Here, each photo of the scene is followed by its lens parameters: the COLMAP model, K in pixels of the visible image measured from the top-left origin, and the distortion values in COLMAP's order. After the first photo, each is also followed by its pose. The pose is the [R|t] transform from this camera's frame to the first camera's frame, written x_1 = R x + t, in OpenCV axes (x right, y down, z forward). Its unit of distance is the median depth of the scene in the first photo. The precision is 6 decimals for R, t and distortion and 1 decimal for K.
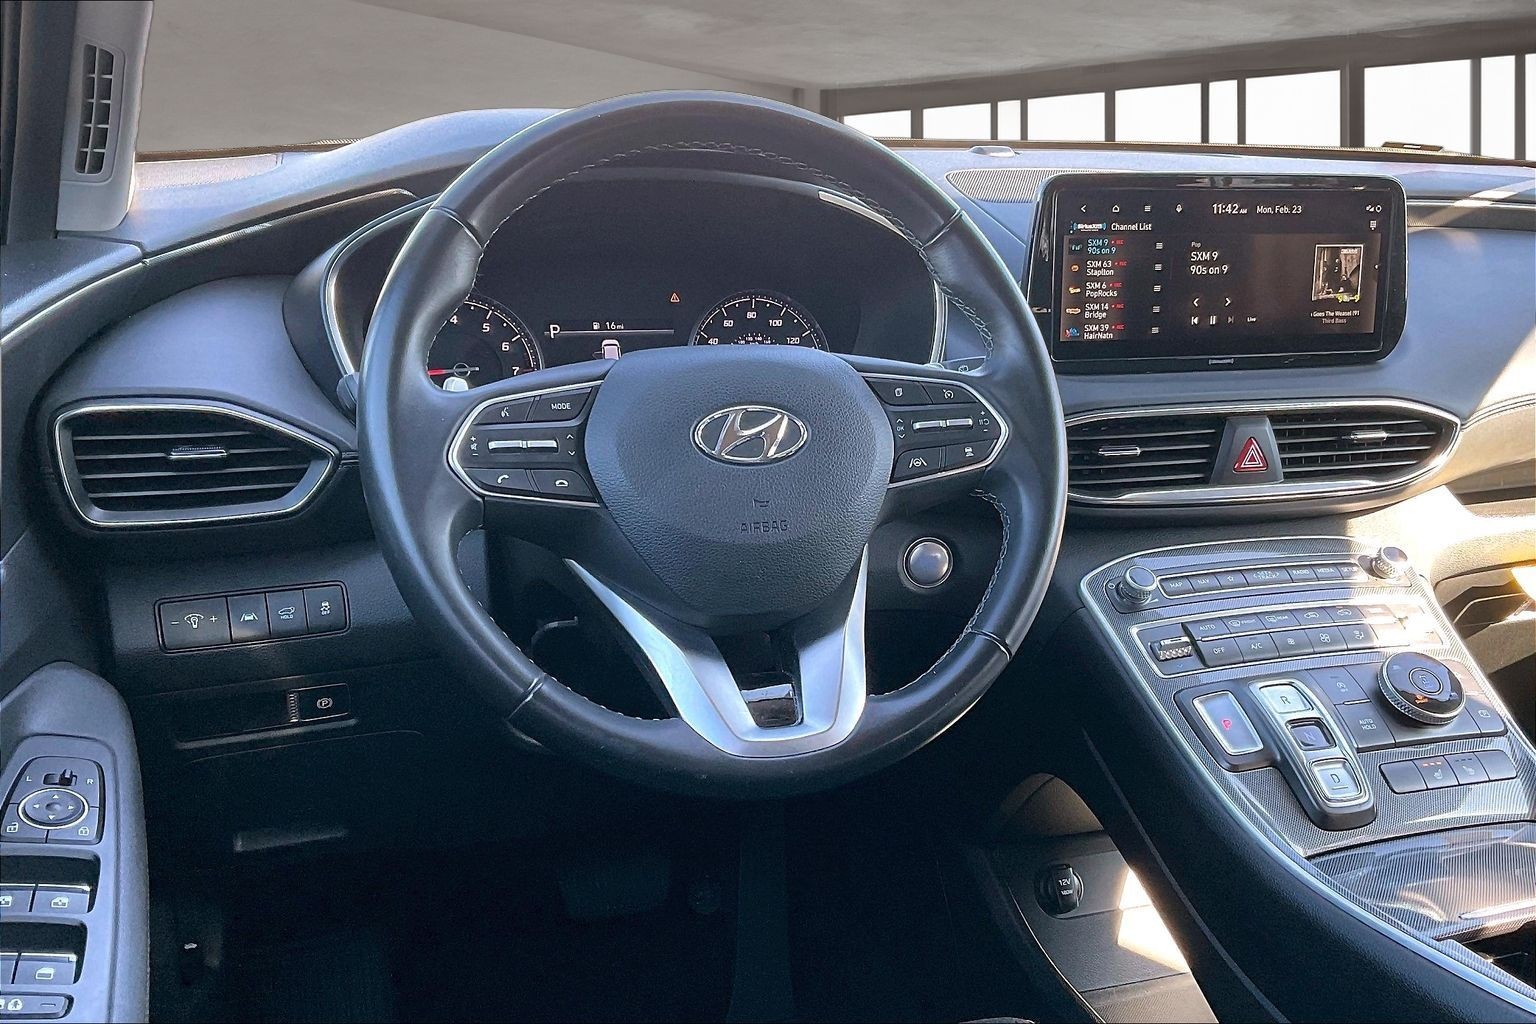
lens RADIAL K [[1551.1, 0, 843.3], [0, 1551.1, 571.5], [0, 0, 1]] dist [0.072156, 0.000000]
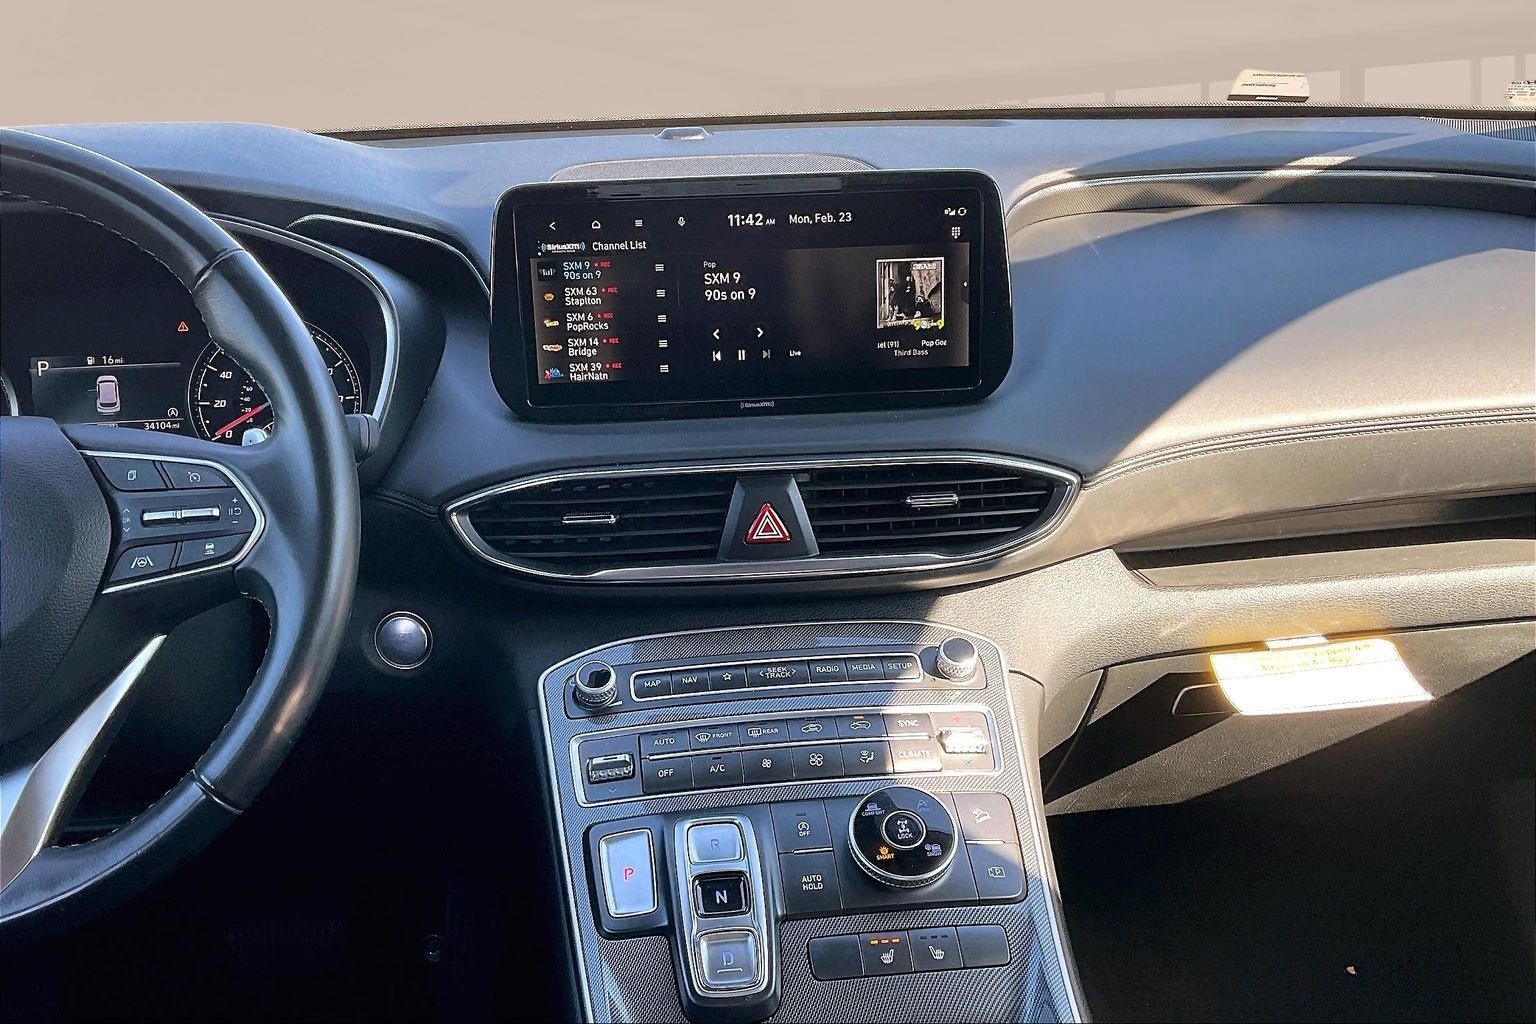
lens RADIAL K [[1551.1, 0, 745.1], [0, 1551.1, 541.0], [0, 0, 1]] dist [0.072156, 0.000000]
pose [[0.970430, 0.022994, -0.240285, 0.447603], [-0.017303, 0.999518, 0.025766, -0.086769], [0.240761, -0.020847, 0.970360, 0.214043]]
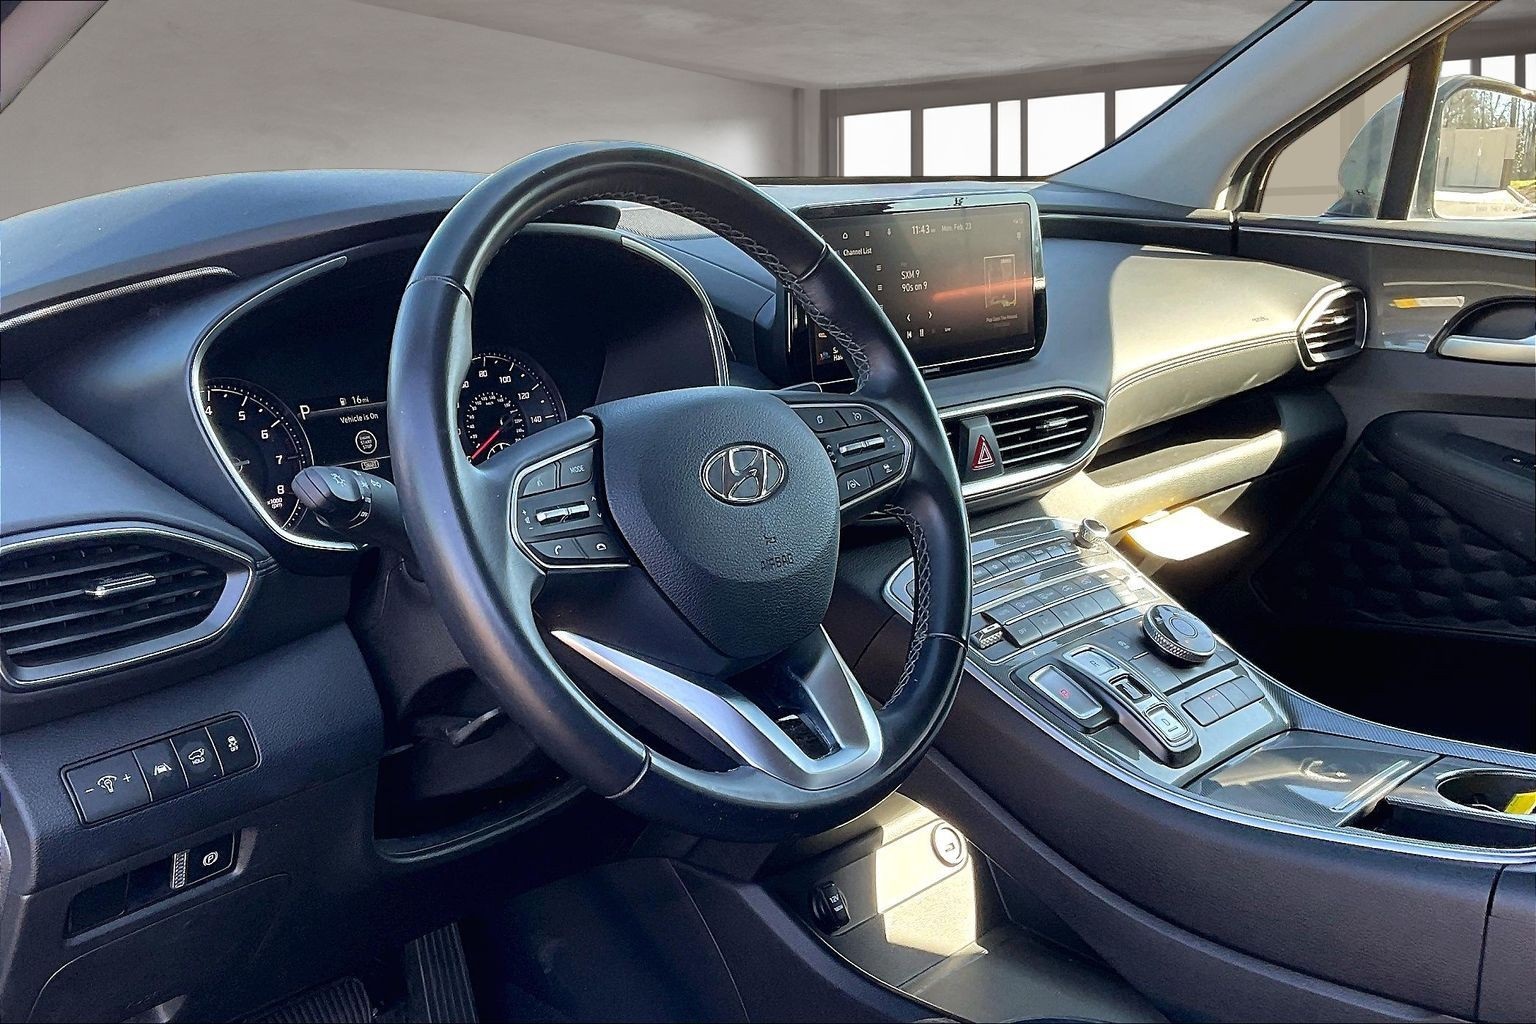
lens RADIAL K [[1699.7, 0, 699.3], [0, 1699.7, 556.5], [0, 0, 1]] dist [0.074052, 0.000000]
pose [[0.899353, -0.147233, 0.411687, -0.412107], [0.169220, 0.985427, -0.017247, -0.016495], [-0.403148, 0.085177, 0.911162, 0.013235]]
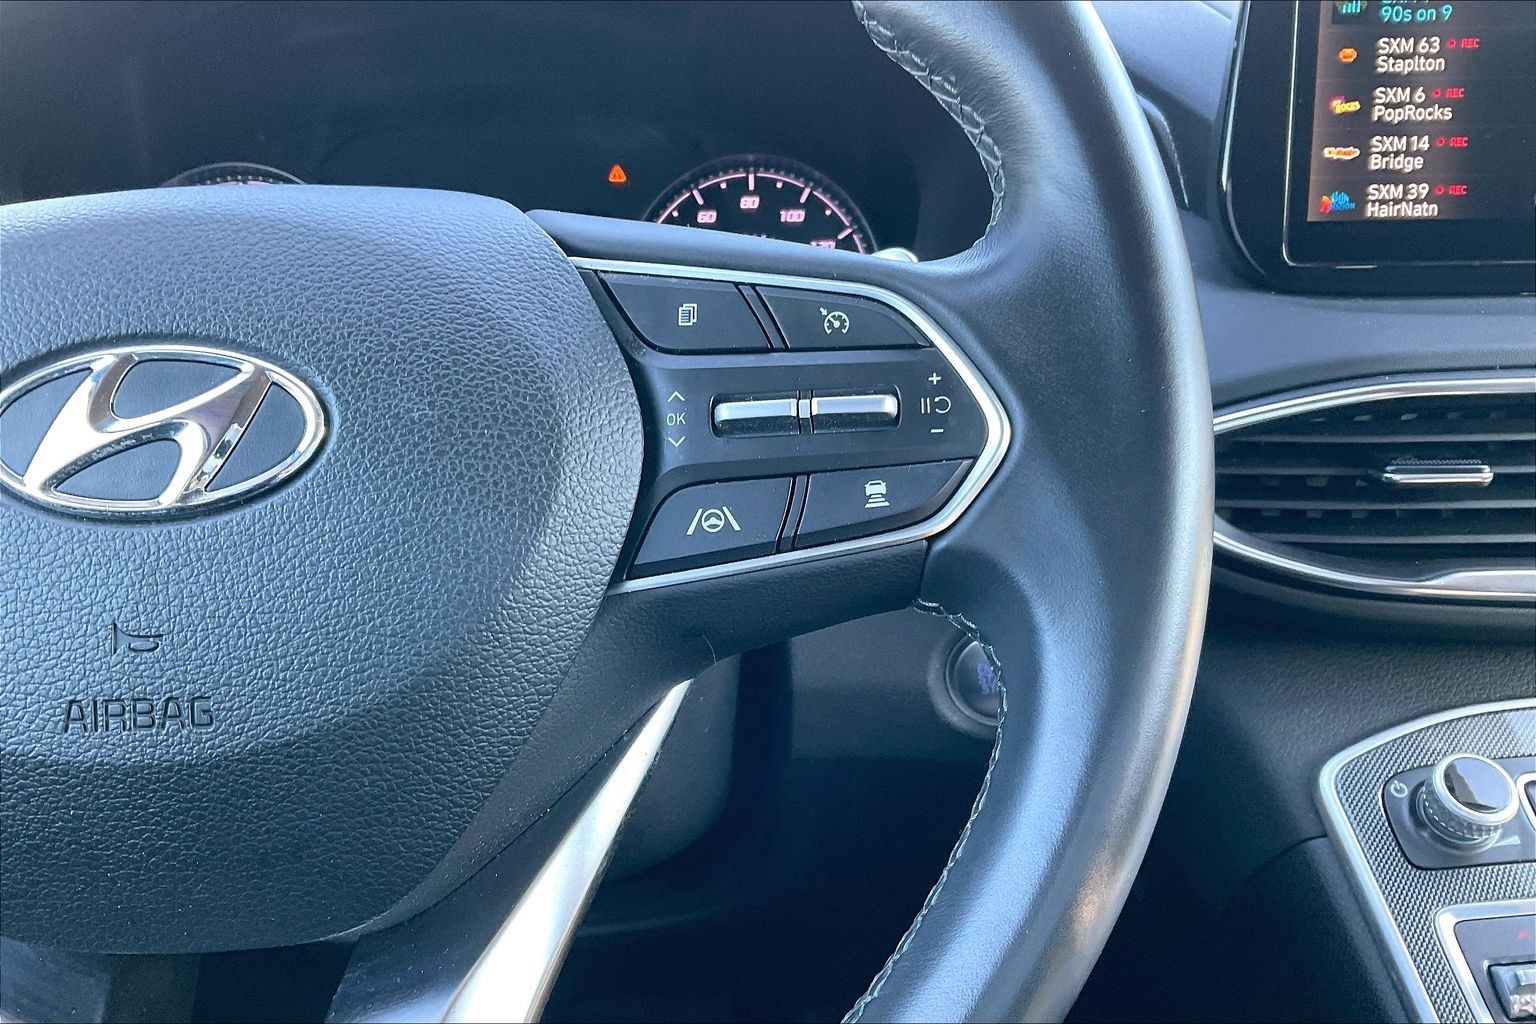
lens RADIAL K [[1277.2, 0, 749.1], [0, 1277.2, 496.0], [0, 0, 1]] dist [0.046019, -0.082005]
pose [[0.936130, 0.050432, -0.348018, 0.121638], [-0.051778, 0.998644, 0.005440, -0.062078], [0.347820, 0.012927, 0.937472, 0.592572]]
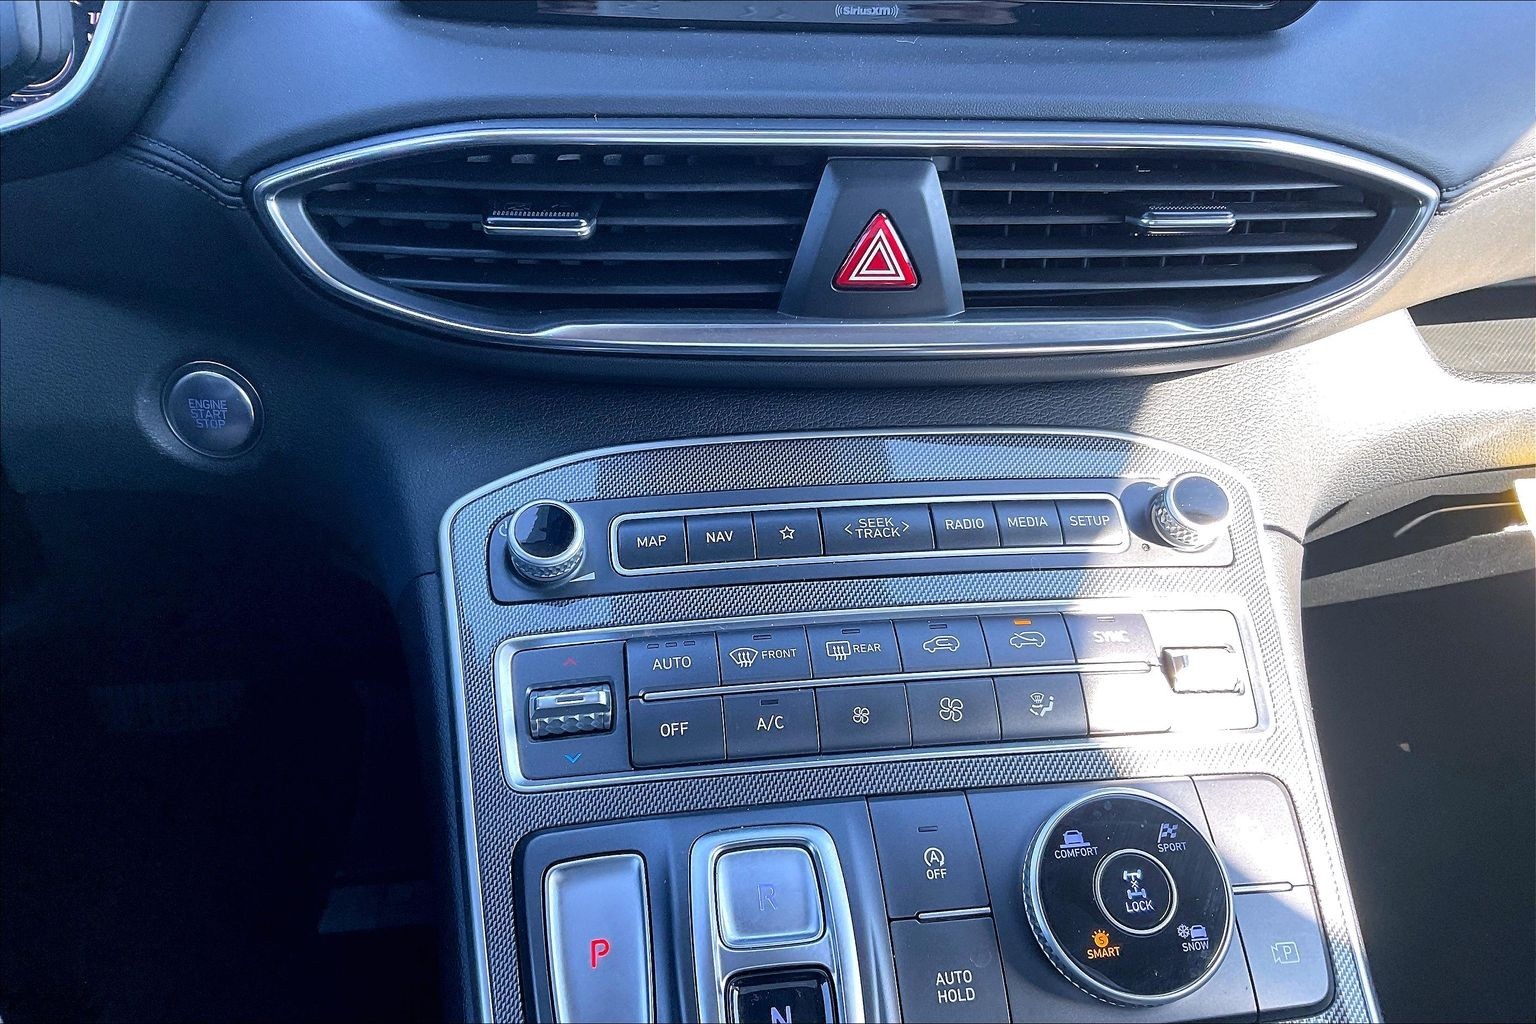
lens RADIAL K [[1277.2, 0, 761.8], [0, 1277.2, 511.0], [0, 0, 1]] dist [0.046019, -0.082005]
pose [[0.977439, 0.124825, -0.170387, 0.300940], [-0.074627, 0.958751, 0.274275, -0.101107], [0.197595, -0.255371, 0.946436, 0.646201]]
